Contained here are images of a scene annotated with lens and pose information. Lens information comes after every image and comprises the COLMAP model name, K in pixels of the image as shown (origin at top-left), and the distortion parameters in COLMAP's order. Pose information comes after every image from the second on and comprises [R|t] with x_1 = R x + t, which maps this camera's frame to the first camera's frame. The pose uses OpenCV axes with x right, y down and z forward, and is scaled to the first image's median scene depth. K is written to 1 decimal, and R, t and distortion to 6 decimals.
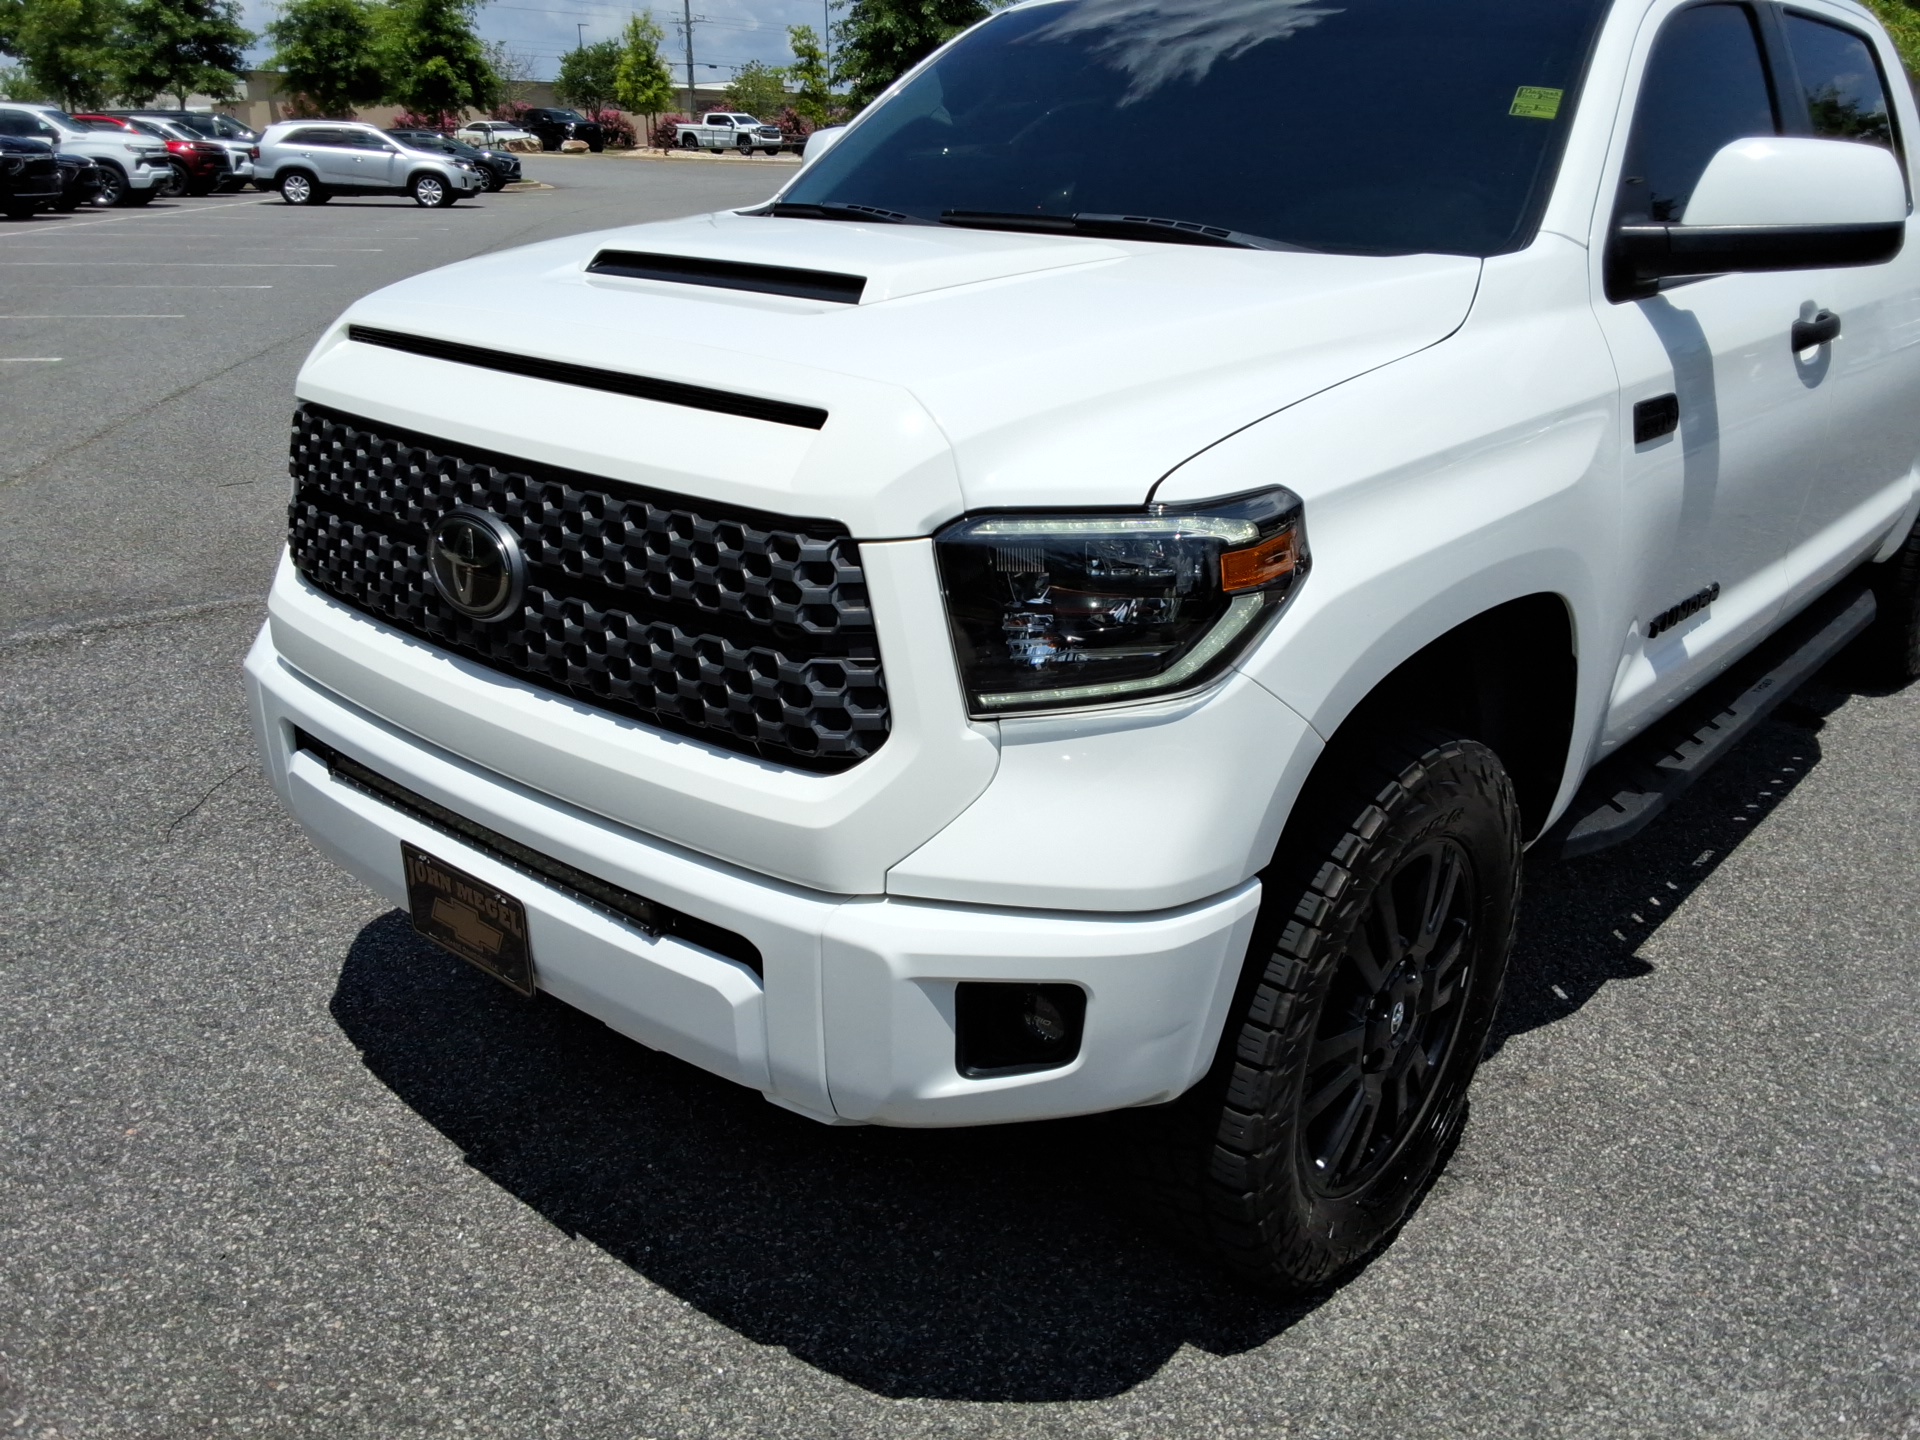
lens RADIAL K [[1550.1, 0, 971.8], [0, 1550.1, 711.2], [0, 0, 1]] dist [0.106462, -0.164681]
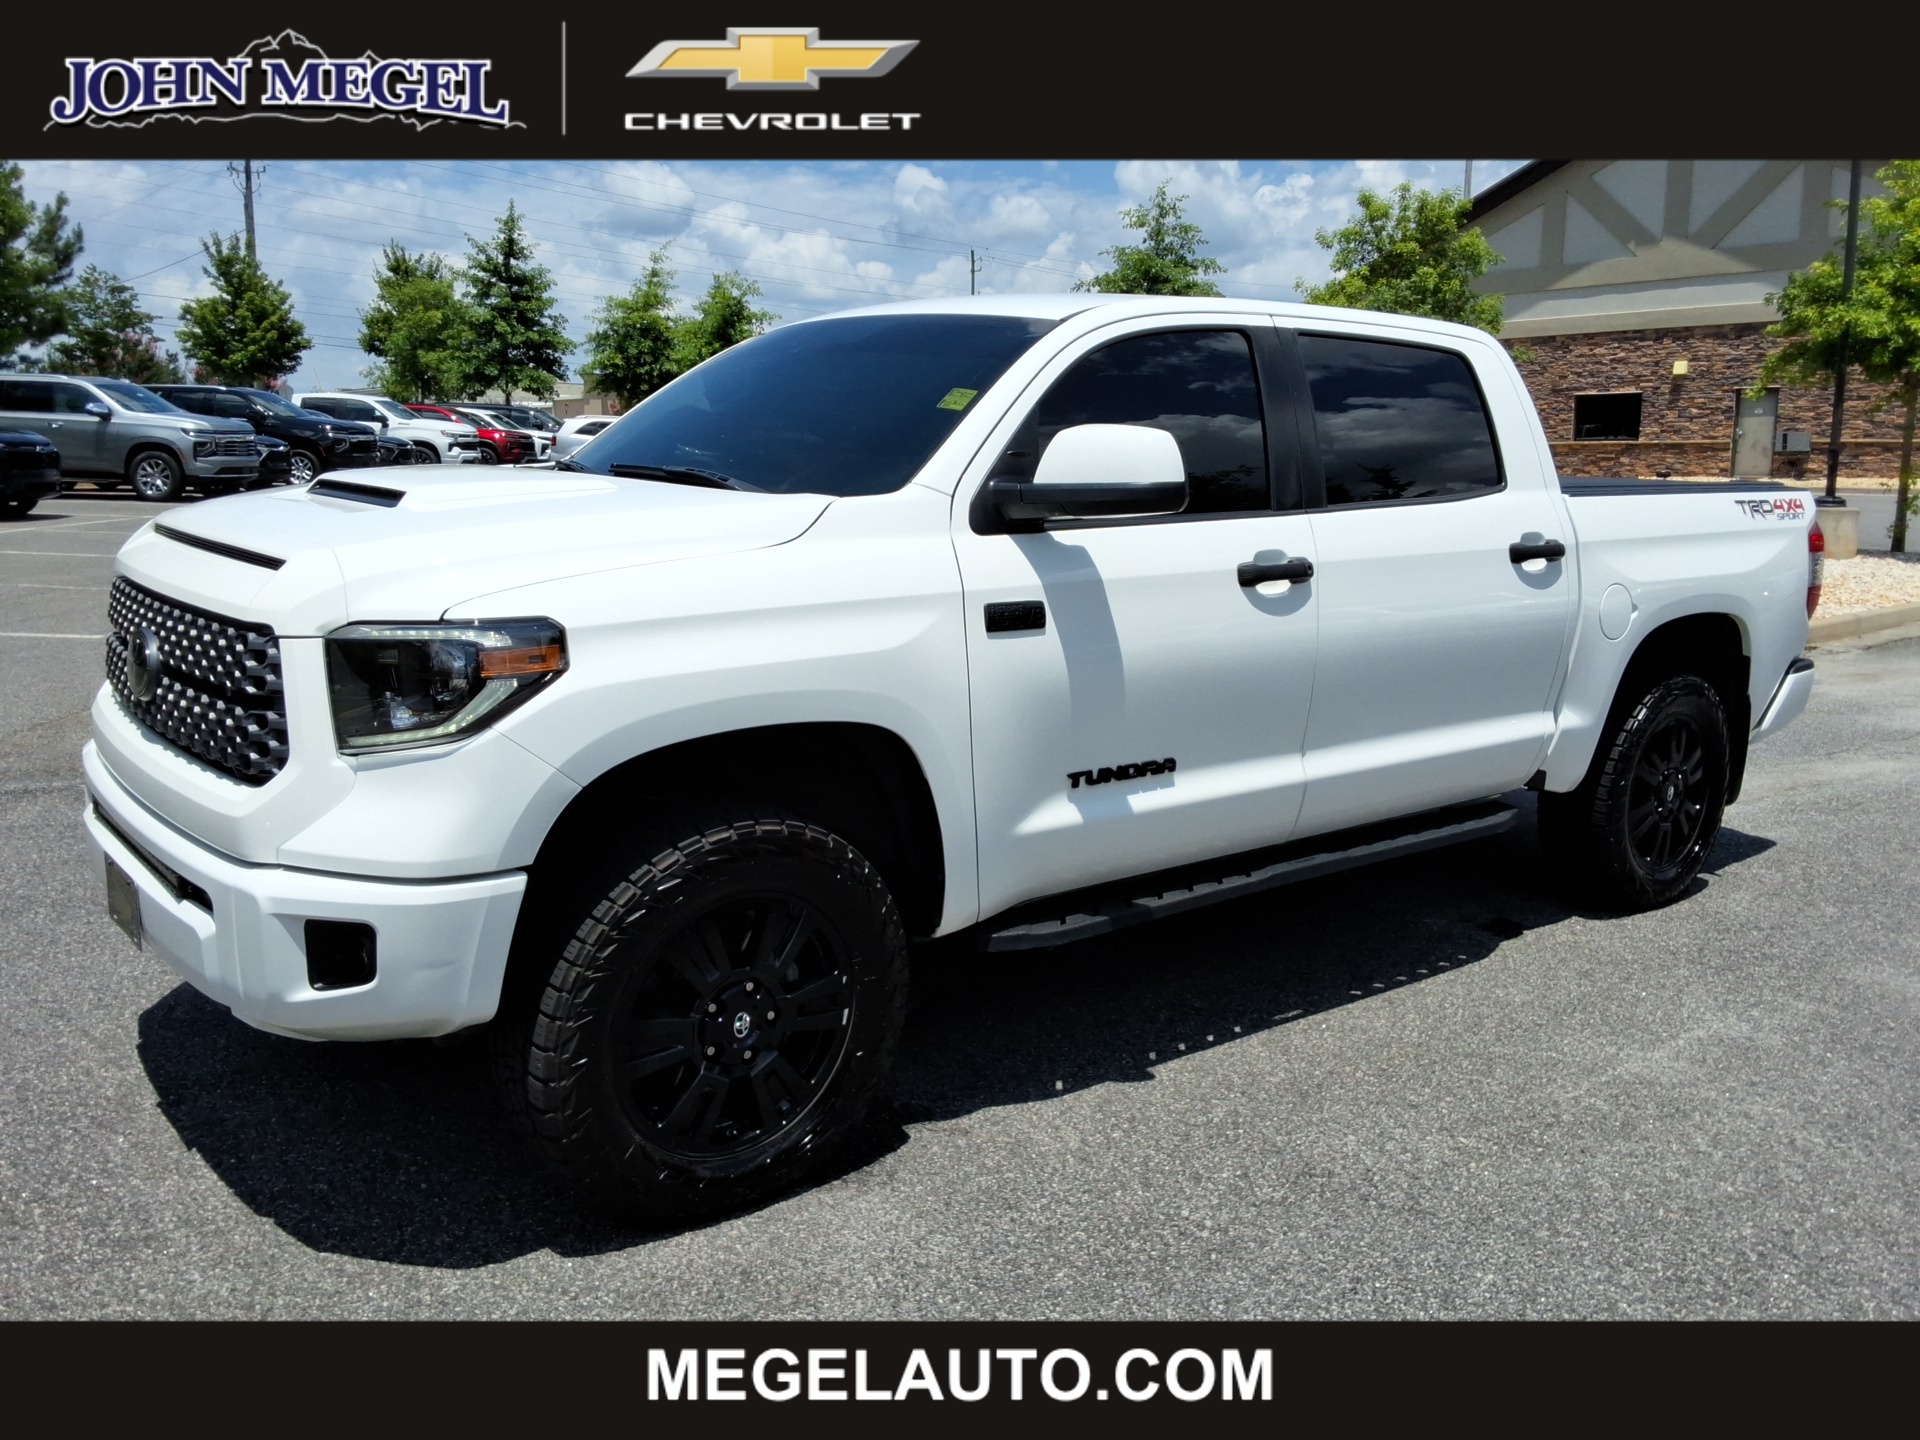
lens RADIAL K [[1550.1, 0, 971.8], [0, 1550.1, 711.2], [0, 0, 1]] dist [0.106462, -0.164681]
pose [[0.984585, 0.046279, -0.168674, 0.451827], [-0.075227, 0.982654, -0.169508, 0.093267], [0.157903, 0.179584, 0.970987, -0.226963]]
